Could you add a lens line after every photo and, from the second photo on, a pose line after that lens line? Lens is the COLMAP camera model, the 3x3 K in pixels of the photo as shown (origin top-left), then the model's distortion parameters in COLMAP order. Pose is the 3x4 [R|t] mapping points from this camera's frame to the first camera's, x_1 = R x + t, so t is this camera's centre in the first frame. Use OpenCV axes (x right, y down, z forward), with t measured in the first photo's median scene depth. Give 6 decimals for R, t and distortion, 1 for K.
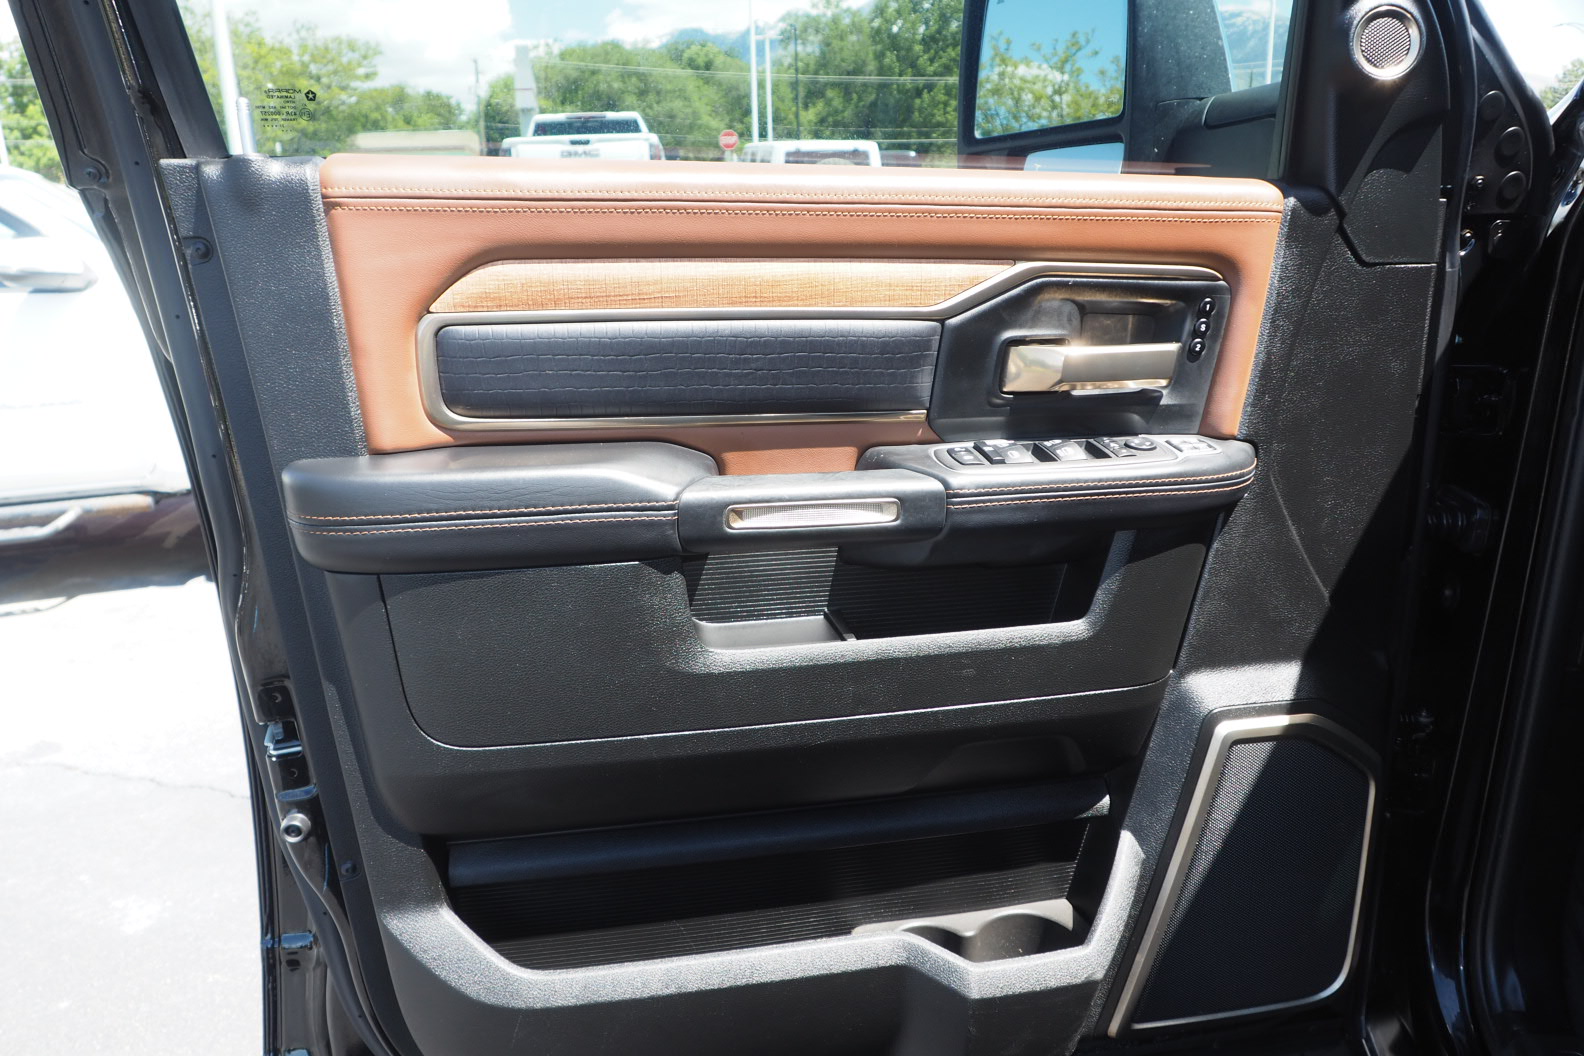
lens RADIAL K [[1115.5, 0, 777.2], [0, 1115.5, 536.5], [0, 0, 1]] dist [-0.041840, 0.008253]
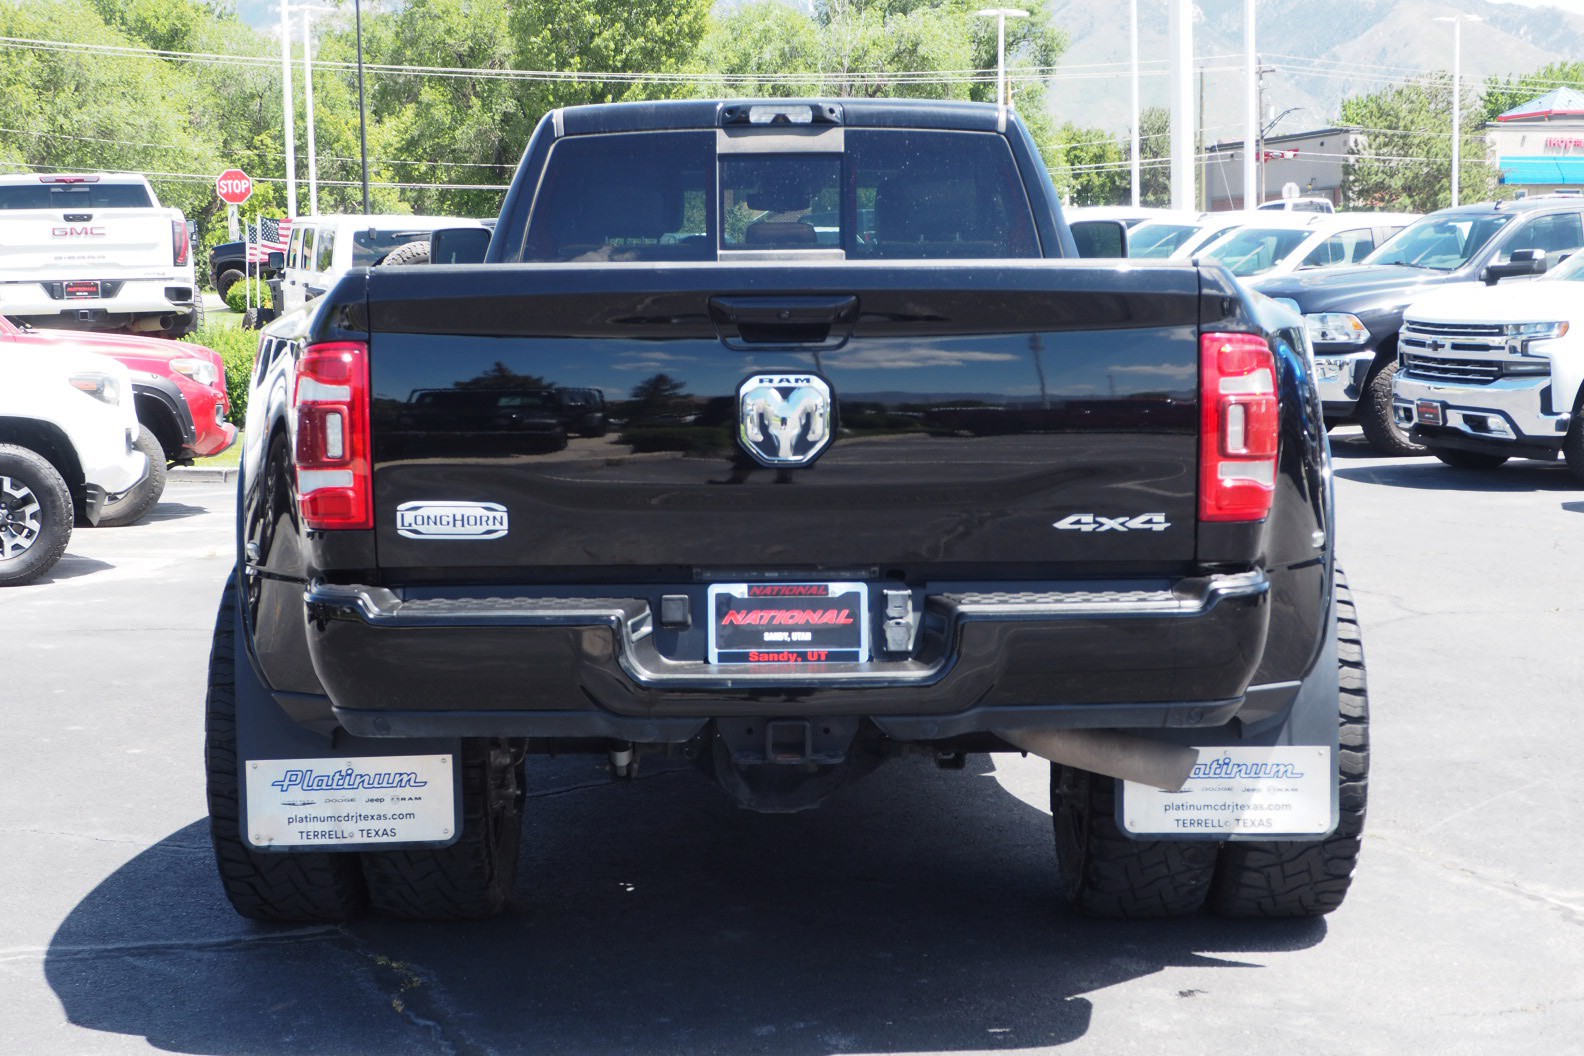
lens RADIAL K [[2494.2, 0, 828.0], [0, 2494.2, 578.8], [0, 0, 1]] dist [0.024855, 0.000000]
pose [[0.980017, -0.014587, 0.198379, -0.003107], [0.050302, 0.983066, -0.176211, 0.036908], [-0.192449, 0.182668, 0.964155, -0.121046]]
